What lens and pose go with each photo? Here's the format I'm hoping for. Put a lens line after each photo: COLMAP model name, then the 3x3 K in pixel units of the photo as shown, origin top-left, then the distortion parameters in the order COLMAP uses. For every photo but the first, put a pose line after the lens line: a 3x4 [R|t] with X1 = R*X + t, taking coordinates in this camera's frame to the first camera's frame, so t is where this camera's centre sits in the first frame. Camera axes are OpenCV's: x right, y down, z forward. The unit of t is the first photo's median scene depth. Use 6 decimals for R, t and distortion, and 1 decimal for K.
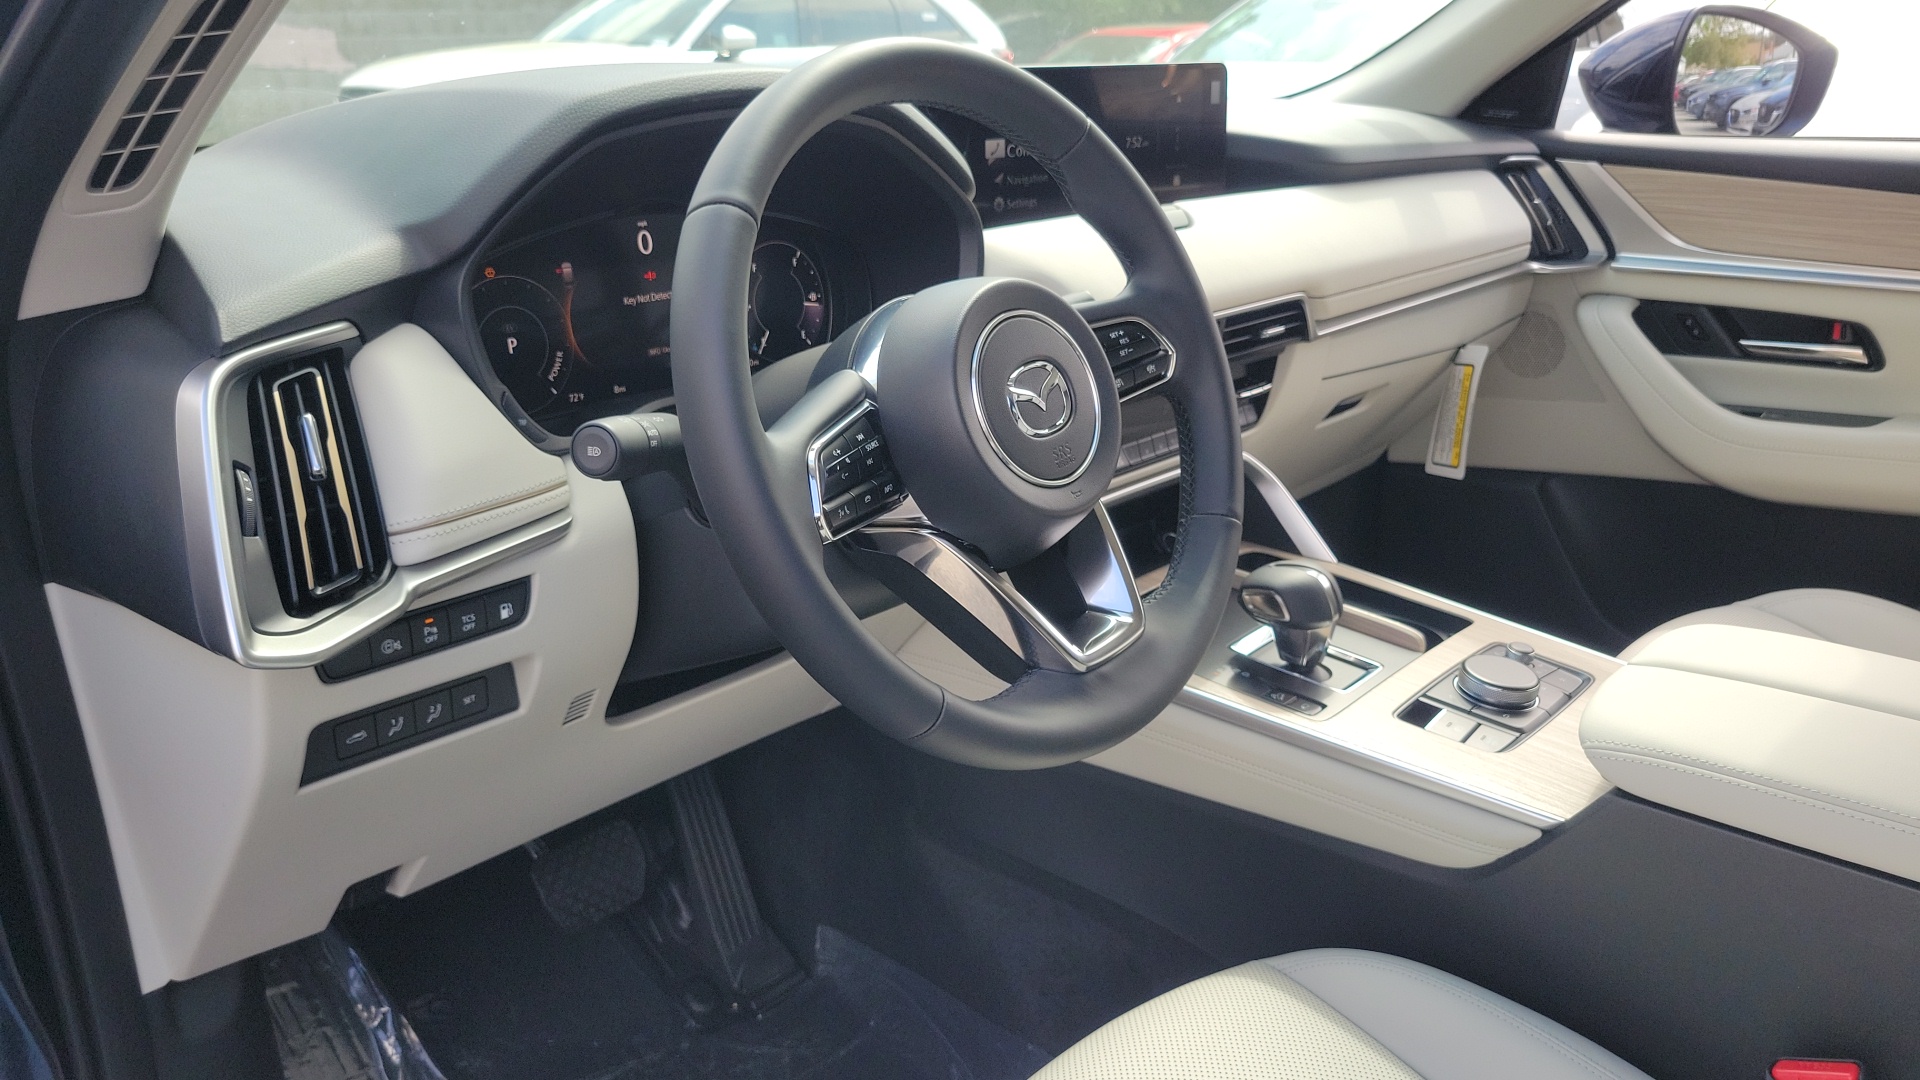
lens RADIAL K [[1456.3, 0, 945.8], [0, 1456.3, 528.2], [0, 0, 1]] dist [0.036222, -0.023956]
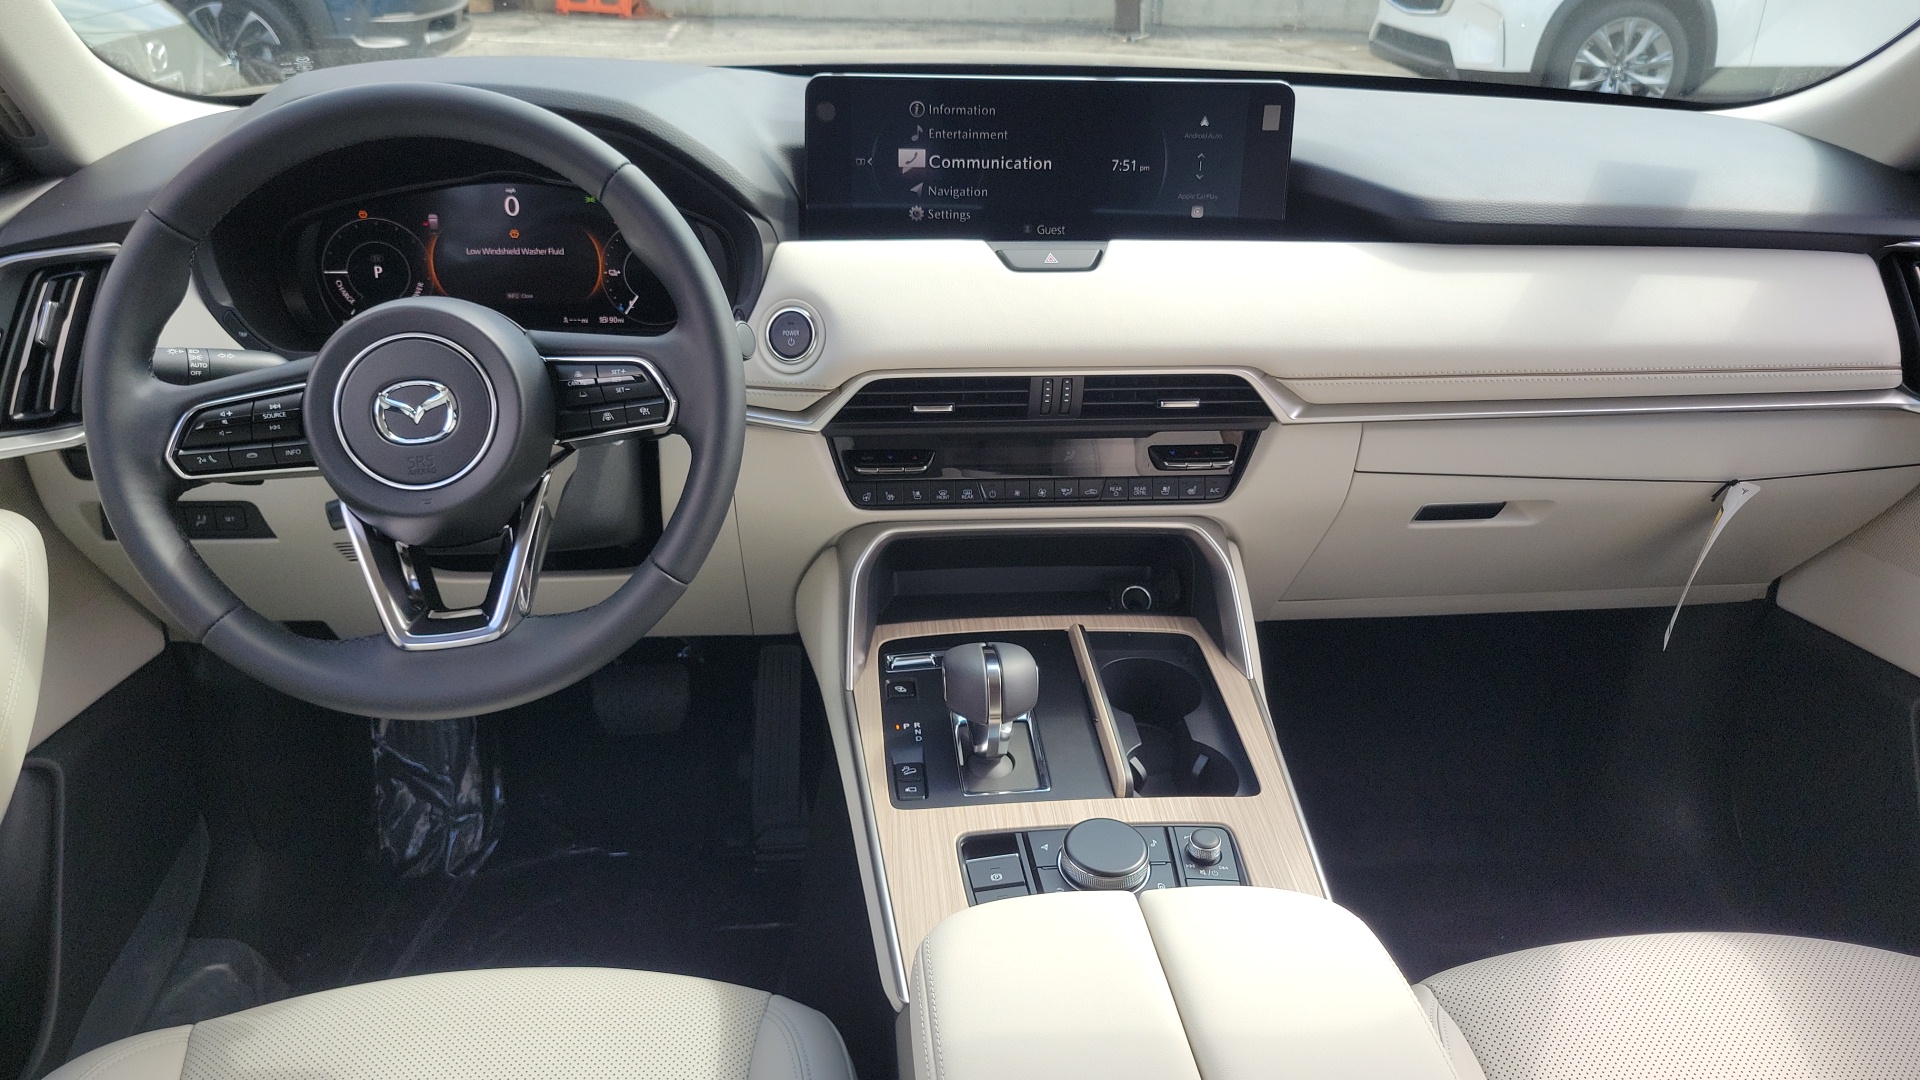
lens RADIAL K [[1456.3, 0, 960.5], [0, 1456.3, 528.6], [0, 0, 1]] dist [0.036222, -0.023956]
pose [[0.741274, 0.294425, -0.603180, 0.881902], [-0.233517, 0.955643, 0.179490, -0.245099], [0.629271, 0.007801, 0.777147, 0.294675]]
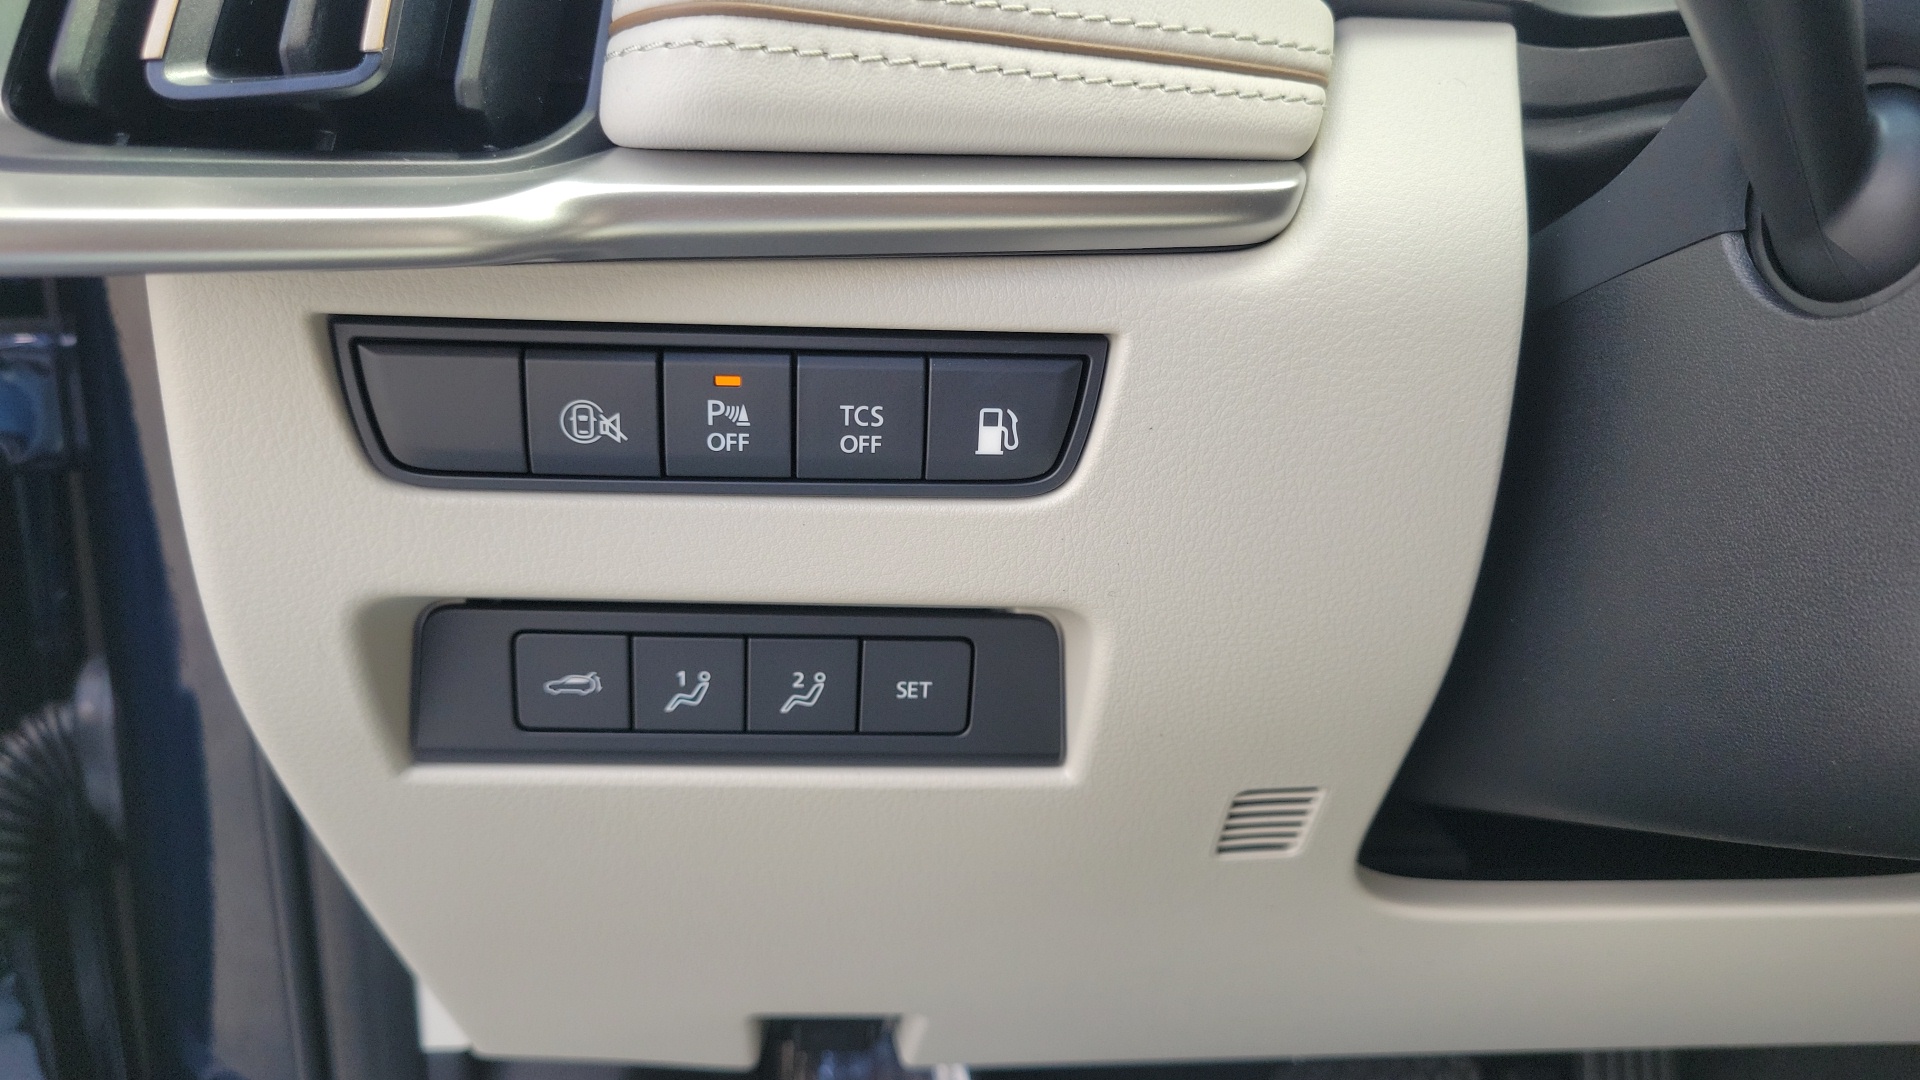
lens RADIAL K [[1456.3, 0, 957.6], [0, 1456.3, 537.0], [0, 0, 1]] dist [0.036222, -0.023956]
pose [[0.748122, 0.225754, -0.623978, -0.090180], [-0.254479, 0.966058, 0.044409, 0.053651], [0.612825, 0.125566, 0.780179, 0.615225]]
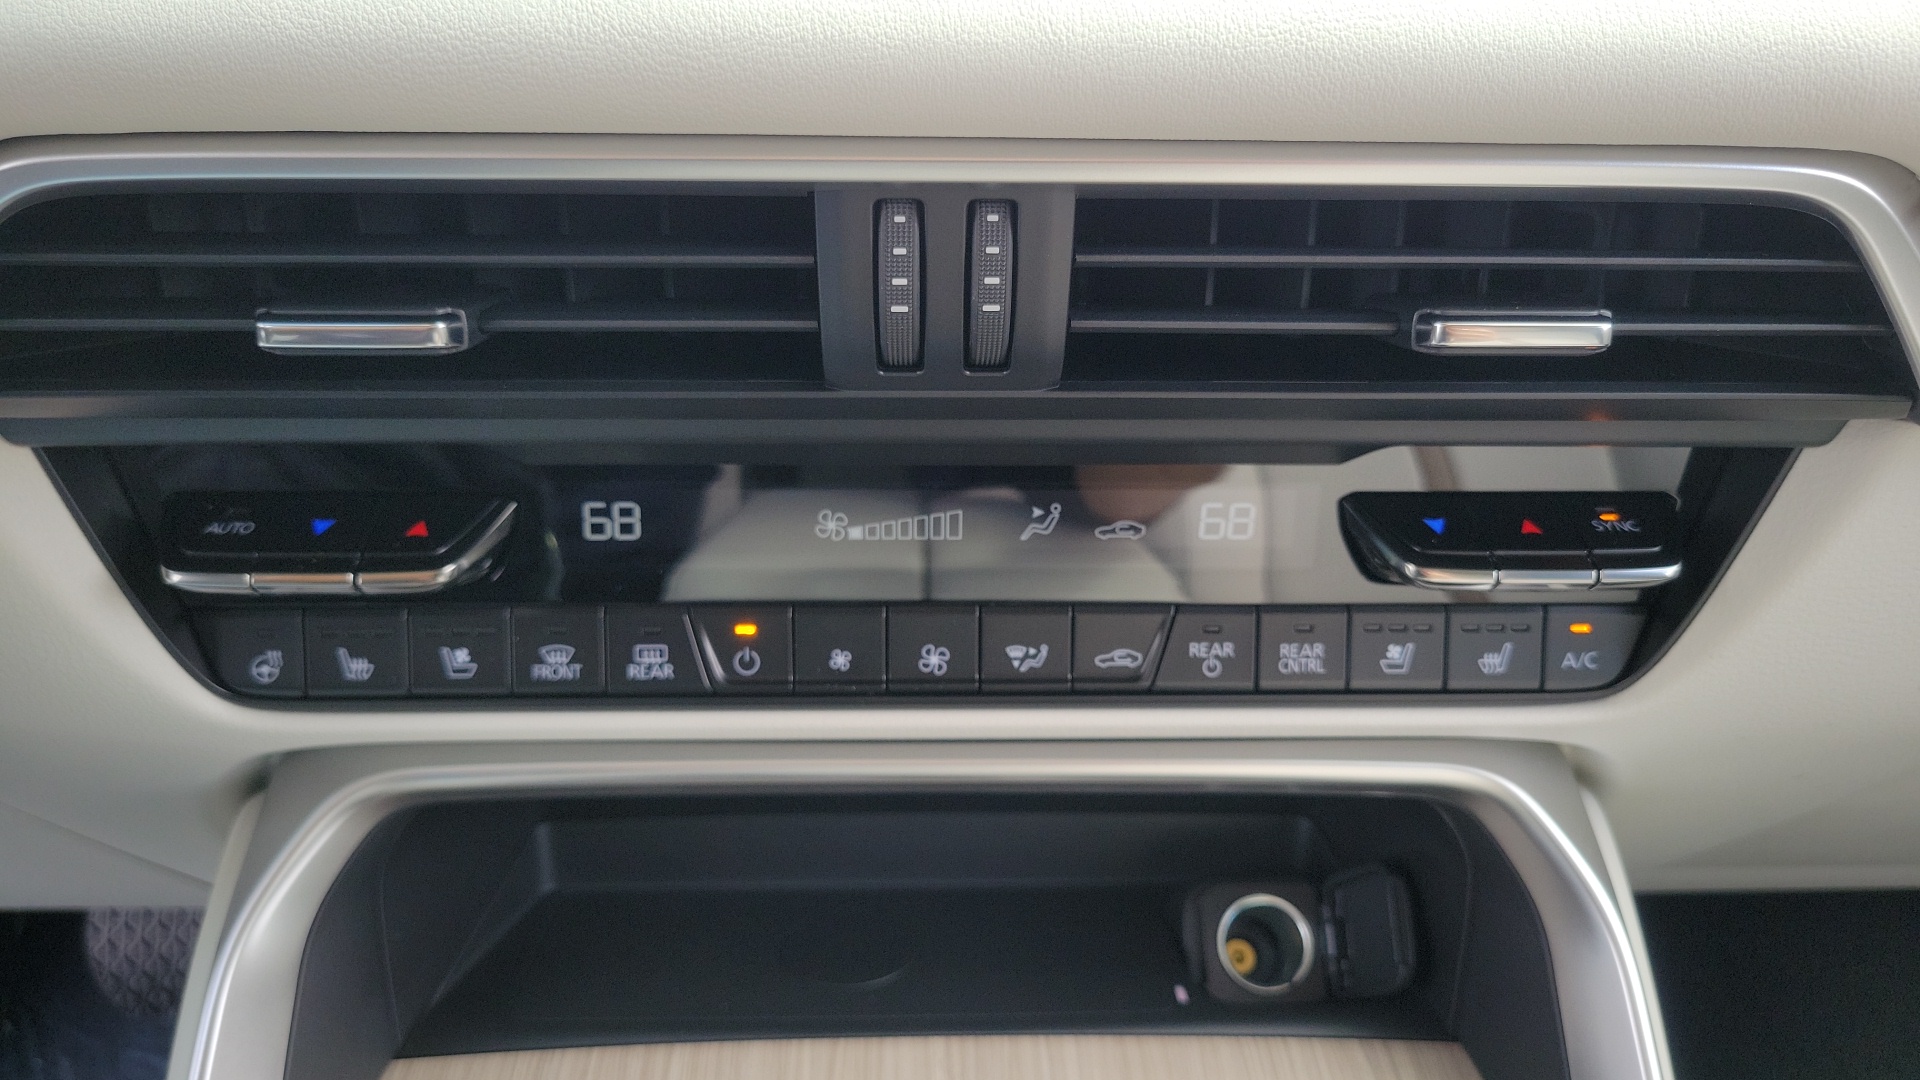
lens RADIAL K [[1456.3, 0, 992.6], [0, 1456.3, 528.8], [0, 0, 1]] dist [0.036222, -0.023956]
pose [[0.710247, 0.337291, -0.617887, 0.390564], [-0.246861, 0.941337, 0.230095, -0.177042], [0.659249, -0.010892, 0.751846, 1.046480]]
